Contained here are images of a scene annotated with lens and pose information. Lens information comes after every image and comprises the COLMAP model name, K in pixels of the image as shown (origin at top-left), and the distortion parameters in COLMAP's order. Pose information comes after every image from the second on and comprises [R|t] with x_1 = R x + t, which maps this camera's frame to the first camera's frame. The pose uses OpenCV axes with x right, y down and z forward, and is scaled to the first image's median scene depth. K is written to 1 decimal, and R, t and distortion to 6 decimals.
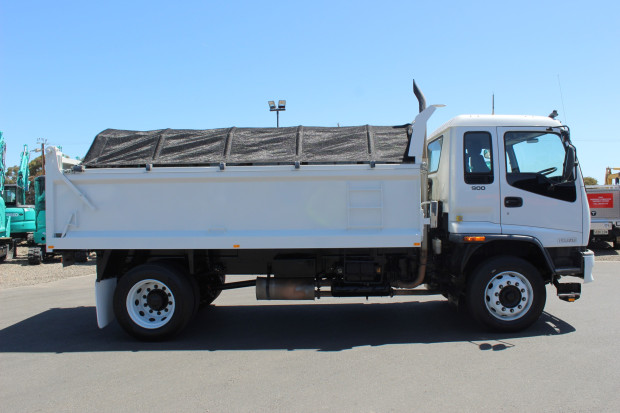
lens RADIAL K [[258.2, 0, 309.4], [0, 258.2, 216.5], [0, 0, 1]] dist [-0.005200, -0.000075]
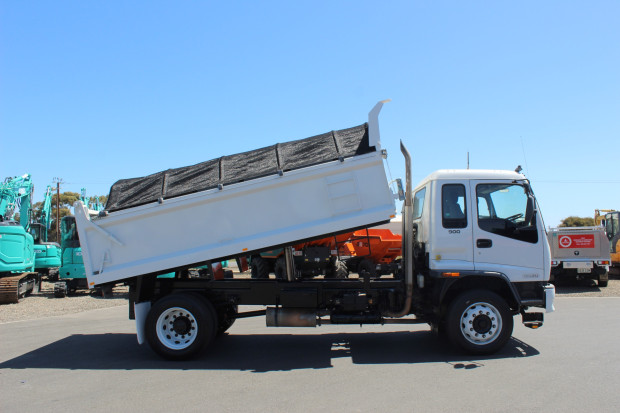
lens RADIAL K [[507.5, 0, 310.0], [0, 507.5, 206.5], [0, 0, 1]] dist [-0.089191, 0.007161]
pose [[0.998533, 0.001323, -0.054134, 0.116094], [-0.007149, 0.994172, -0.107573, 0.028464], [0.053677, 0.107802, 0.992722, -1.325604]]
